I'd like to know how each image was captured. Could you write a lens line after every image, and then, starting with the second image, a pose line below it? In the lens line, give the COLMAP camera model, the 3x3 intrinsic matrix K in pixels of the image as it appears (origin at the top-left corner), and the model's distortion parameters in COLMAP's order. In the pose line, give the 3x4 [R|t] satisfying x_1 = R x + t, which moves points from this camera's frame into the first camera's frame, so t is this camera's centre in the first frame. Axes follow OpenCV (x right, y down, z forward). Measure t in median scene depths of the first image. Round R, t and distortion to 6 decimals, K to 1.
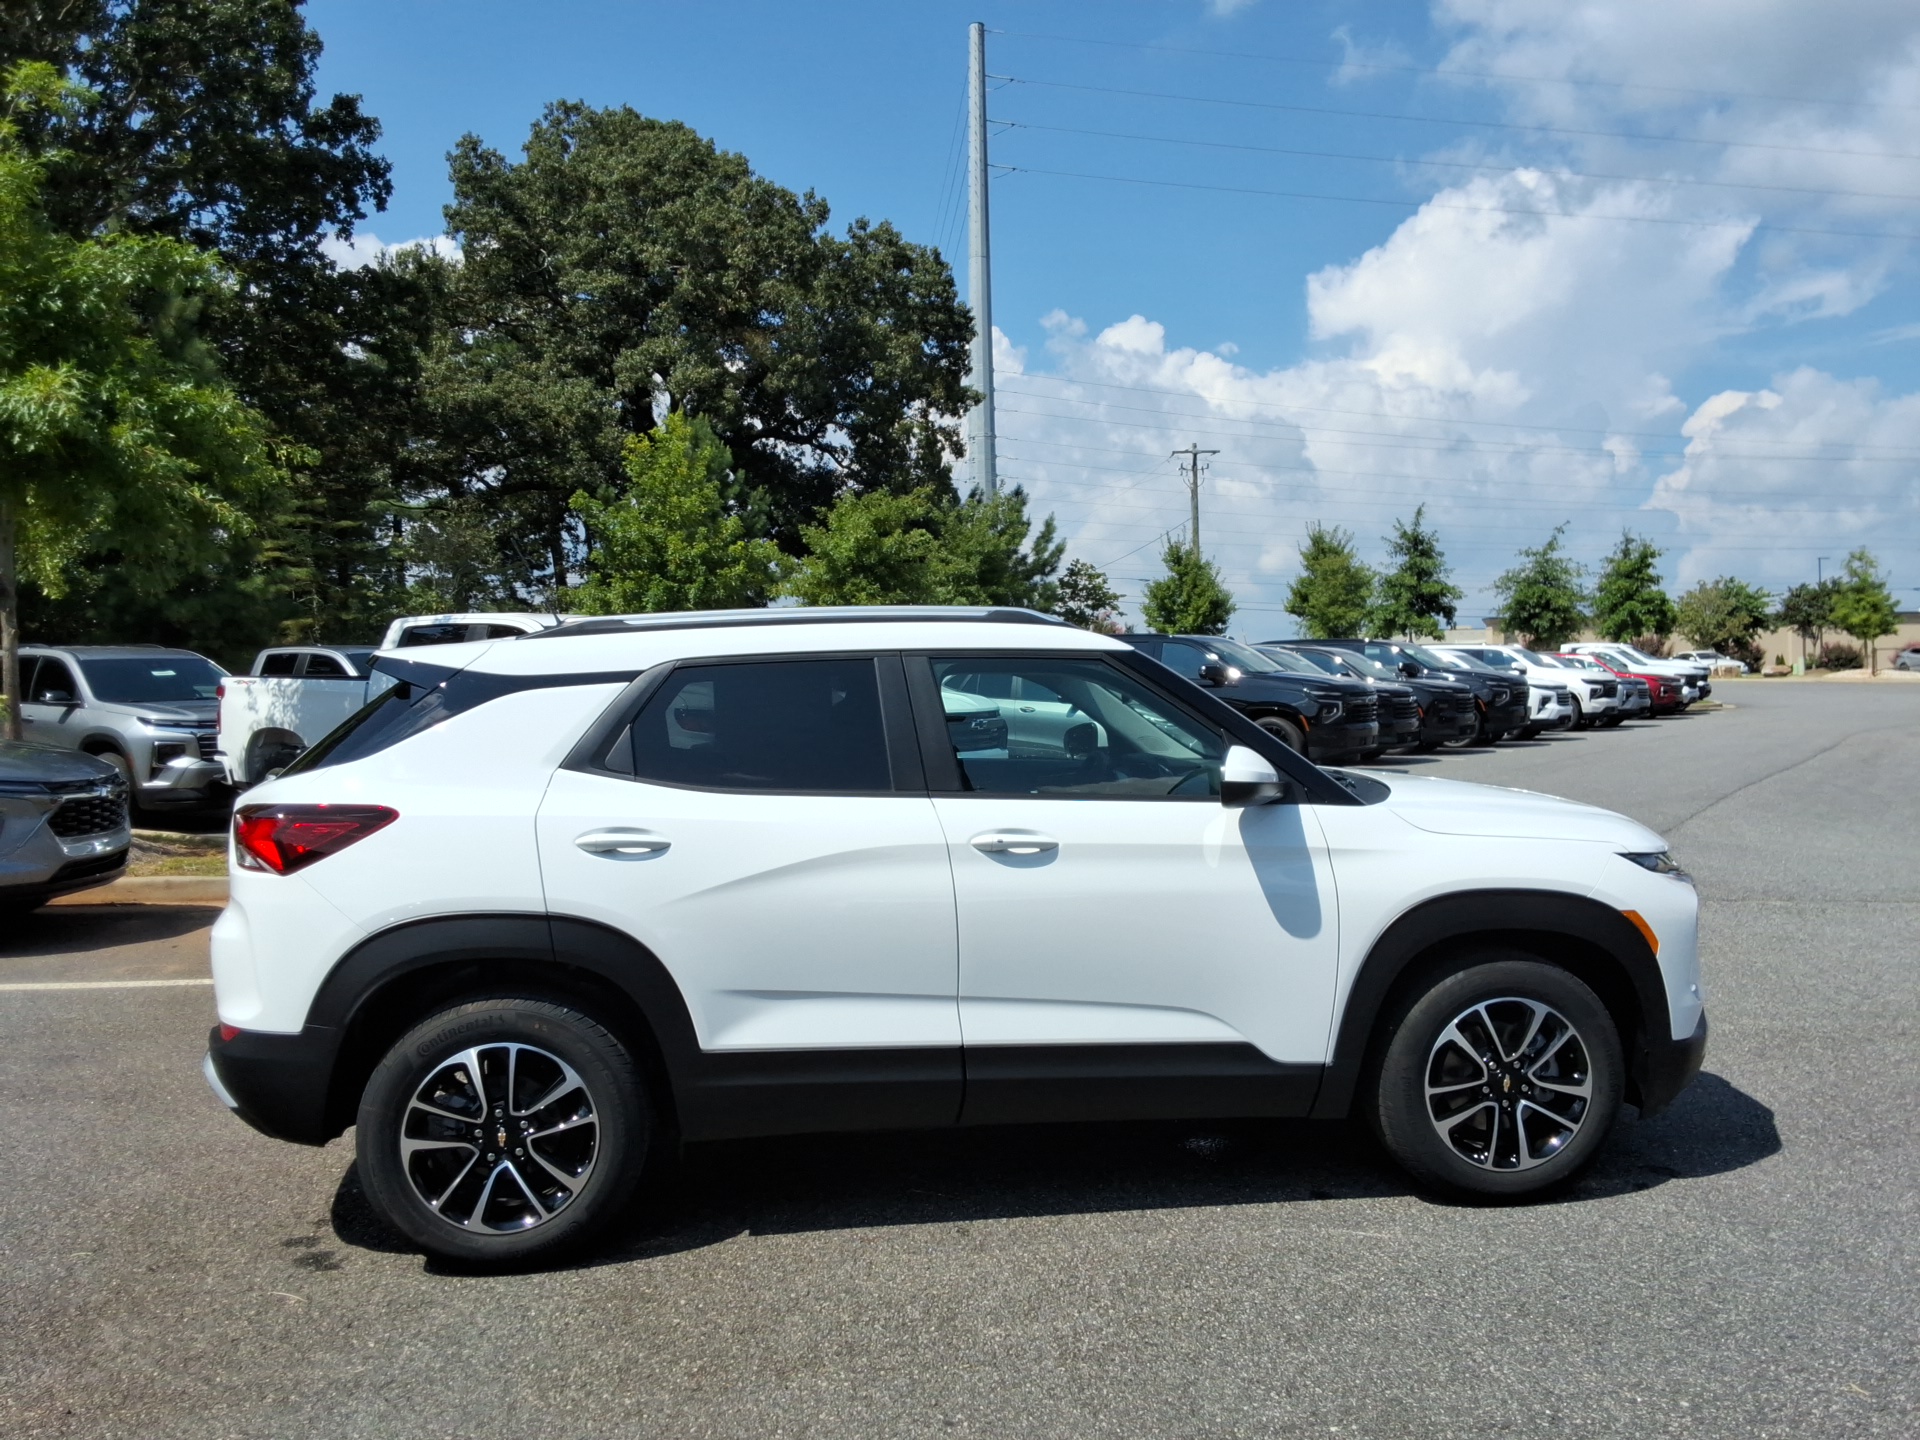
lens RADIAL K [[1523.8, 0, 973.1], [0, 1523.8, 723.0], [0, 0, 1]] dist [0.131037, -0.215150]
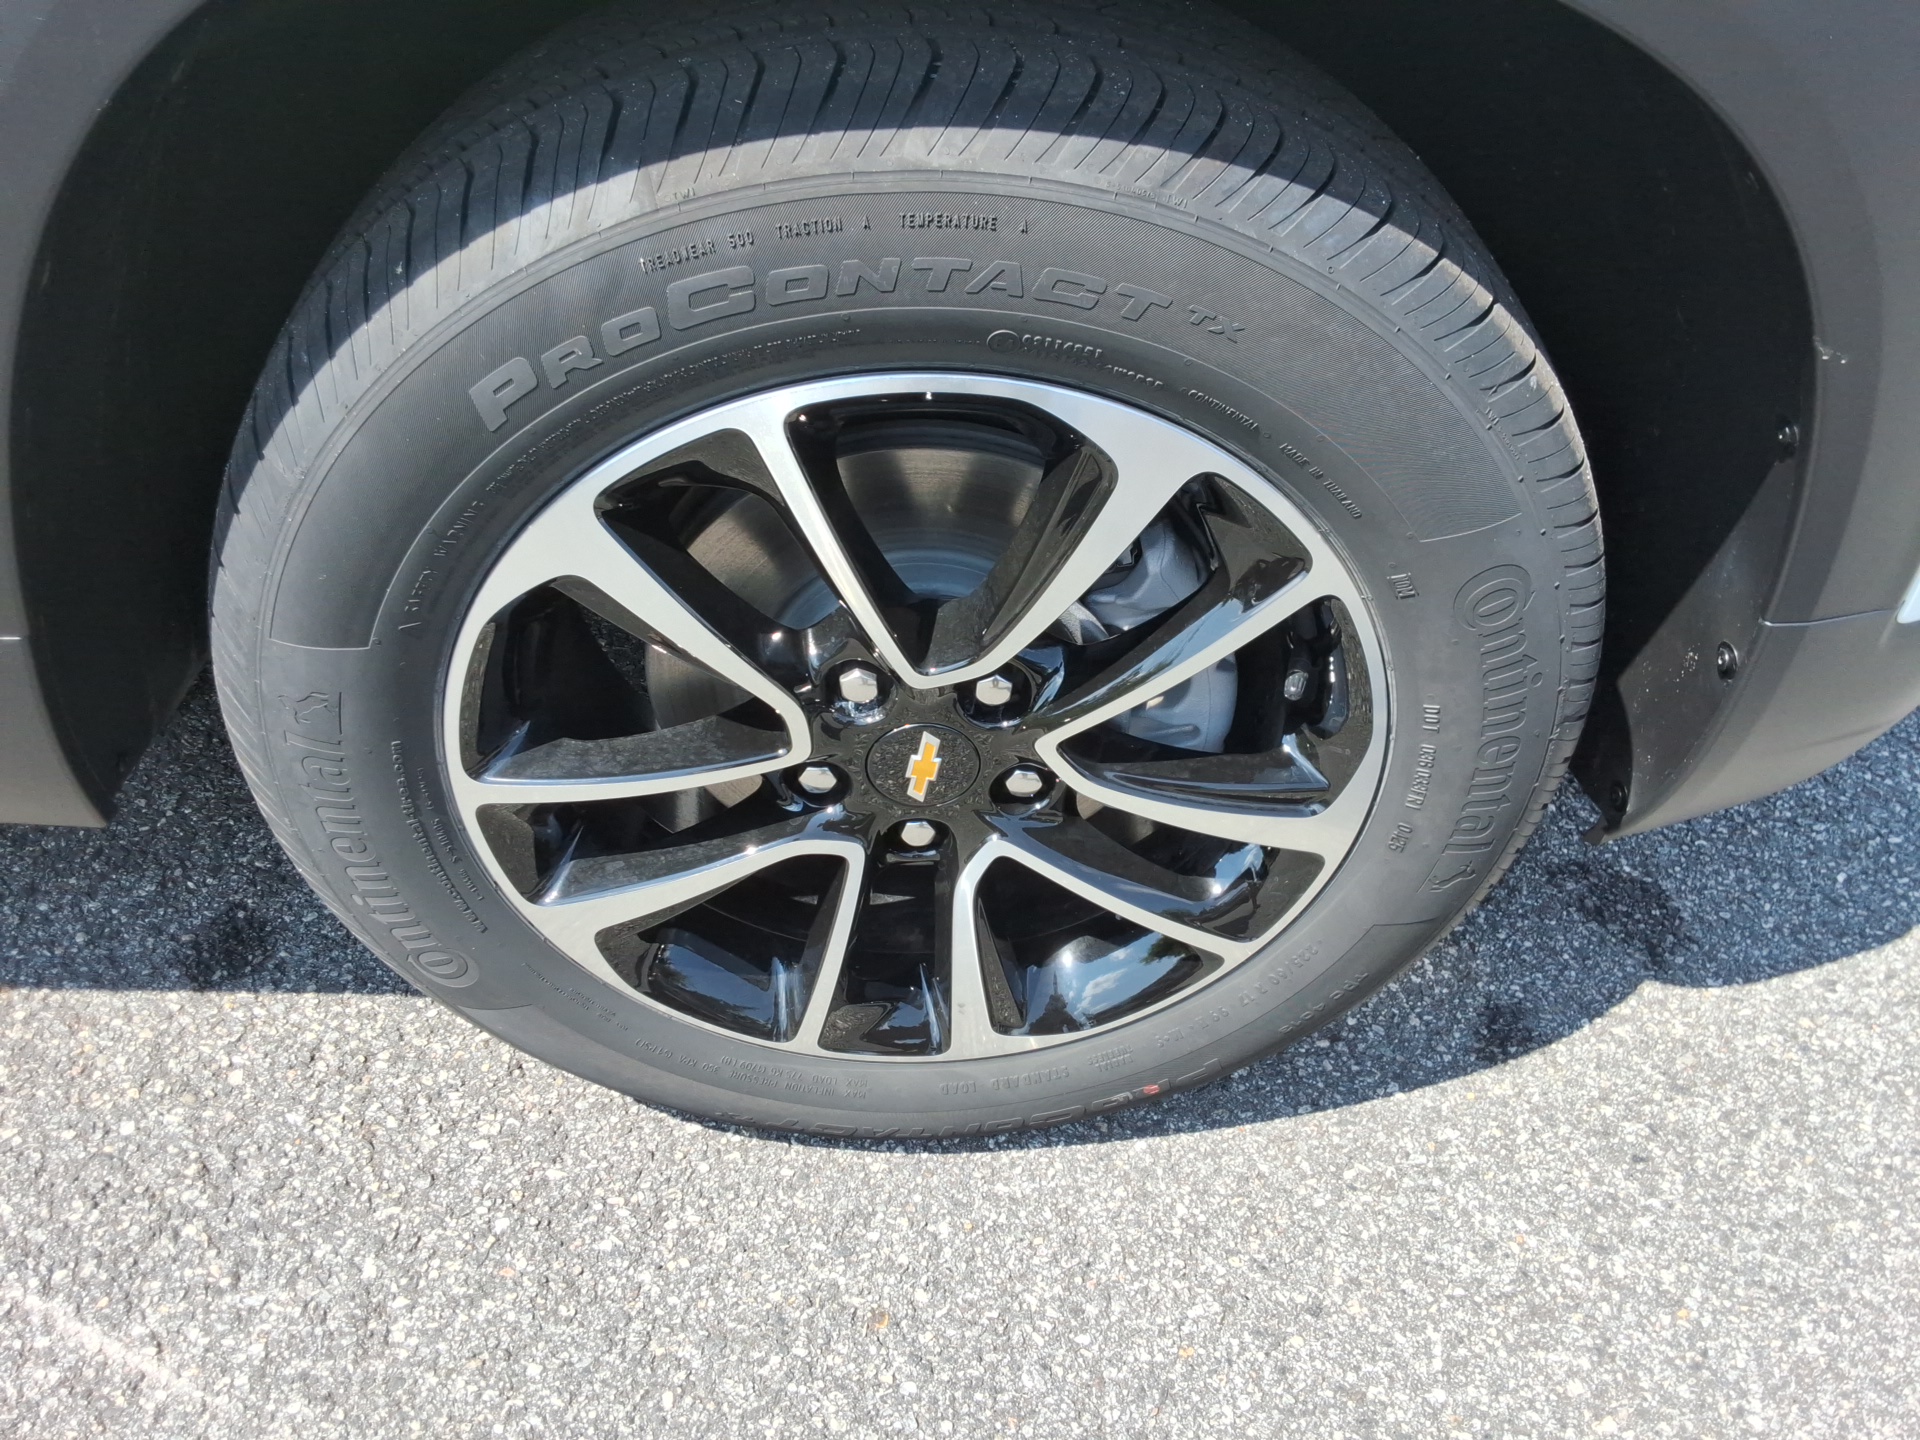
lens RADIAL K [[1523.8, 0, 973.1], [0, 1523.8, 723.0], [0, 0, 1]] dist [0.131037, -0.215150]
pose [[0.993419, 0.114533, -0.000659, 0.343037], [-0.087906, 0.766127, 0.636649, 0.104999], [0.073422, -0.632401, 0.771153, 0.840134]]
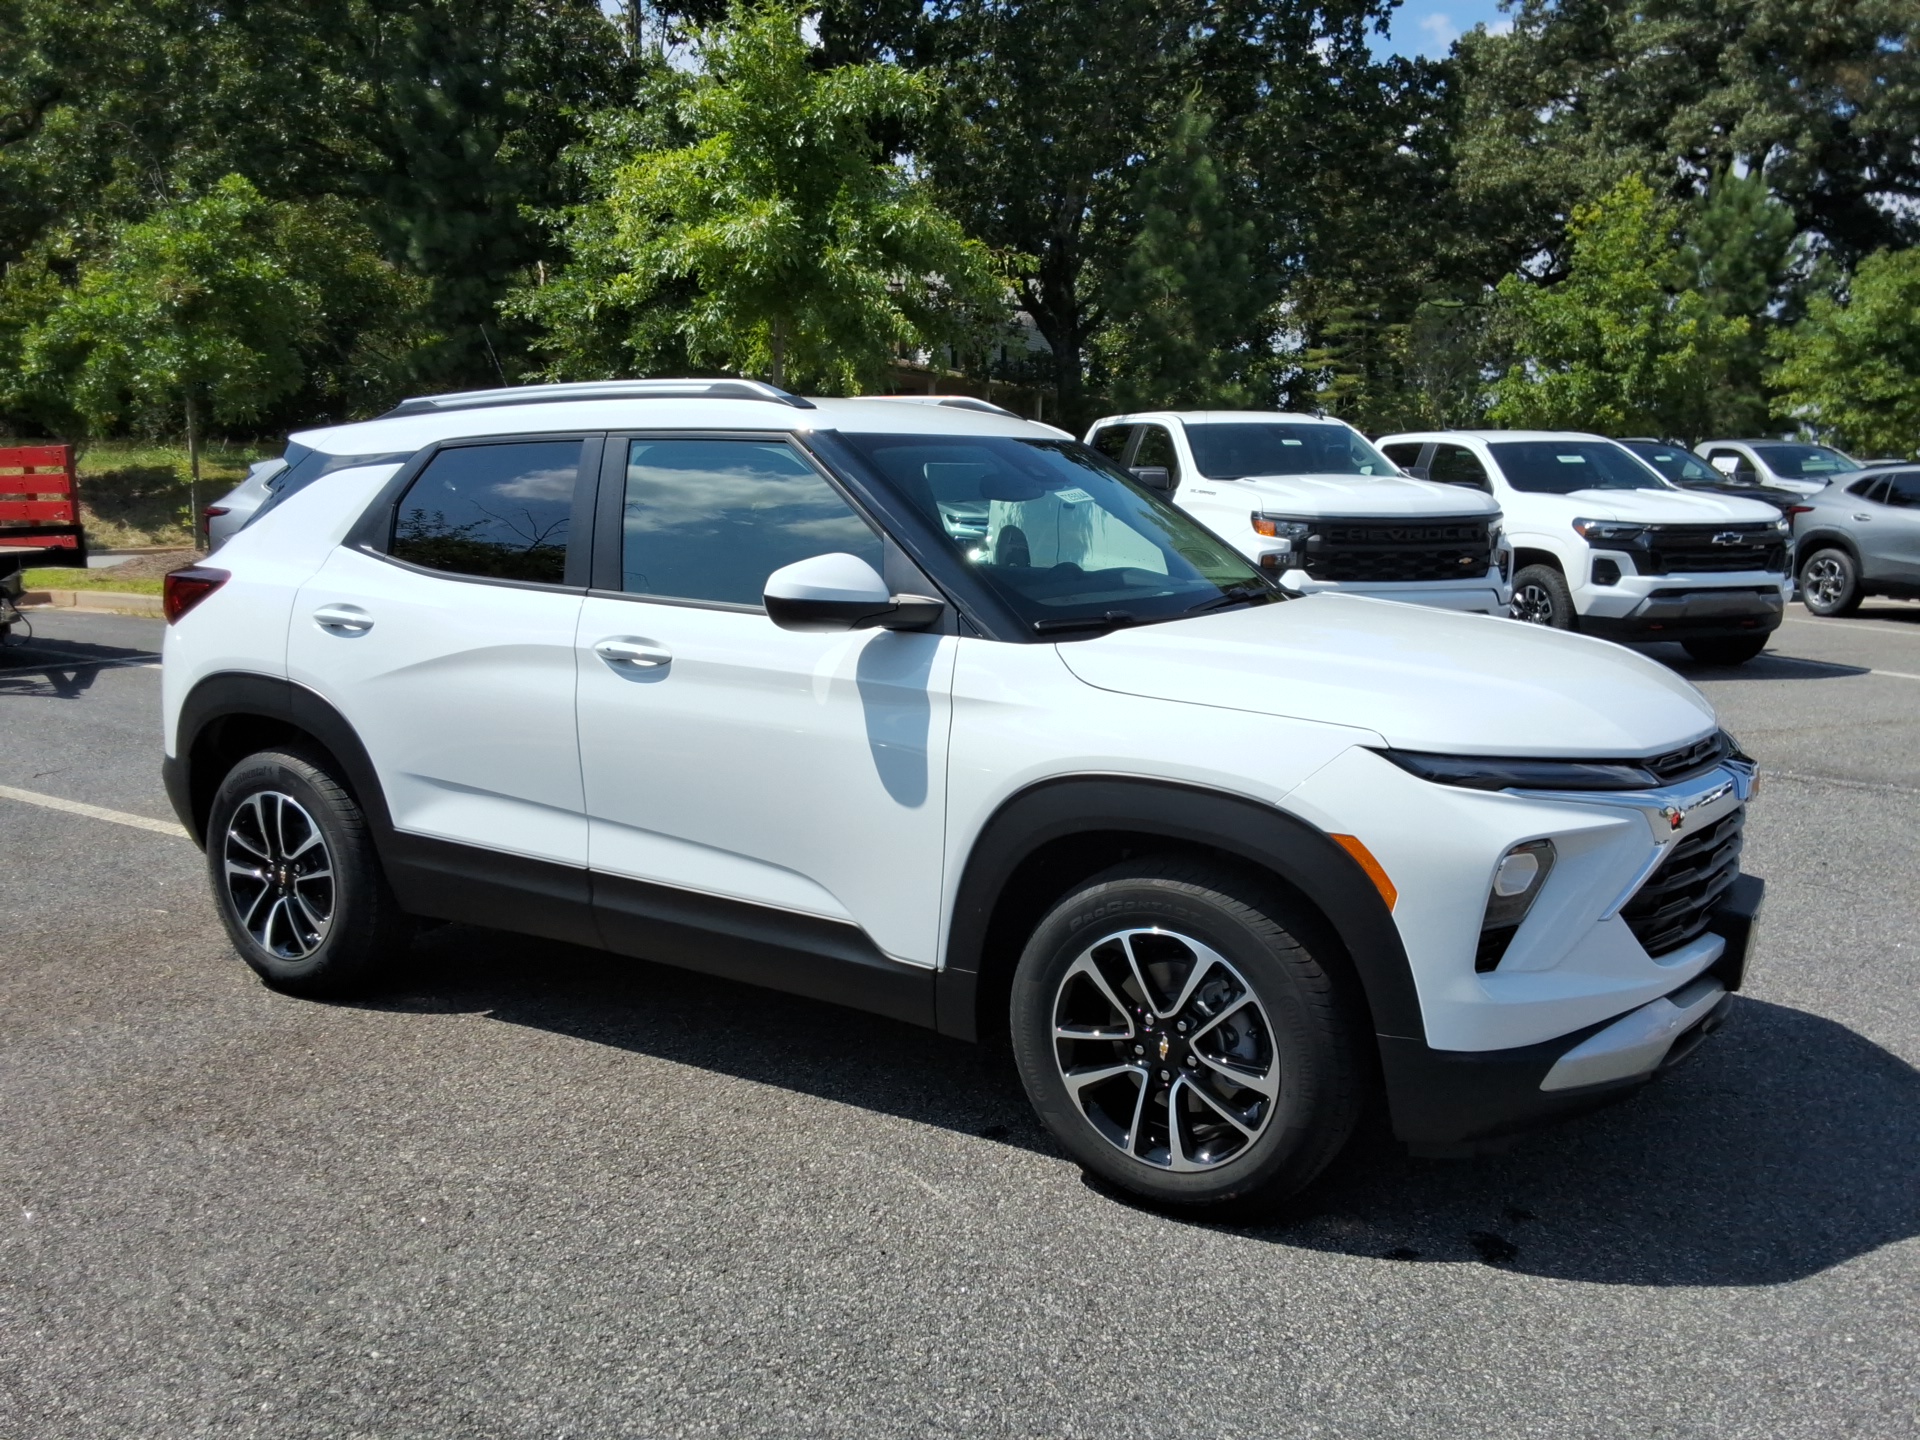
lens RADIAL K [[1523.8, 0, 973.1], [0, 1523.8, 723.0], [0, 0, 1]] dist [0.131037, -0.215150]
pose [[0.780590, 0.108355, -0.615580, 0.677578], [-0.030720, 0.990320, 0.135362, -0.006256], [0.624288, -0.086751, 0.776363, 0.406175]]
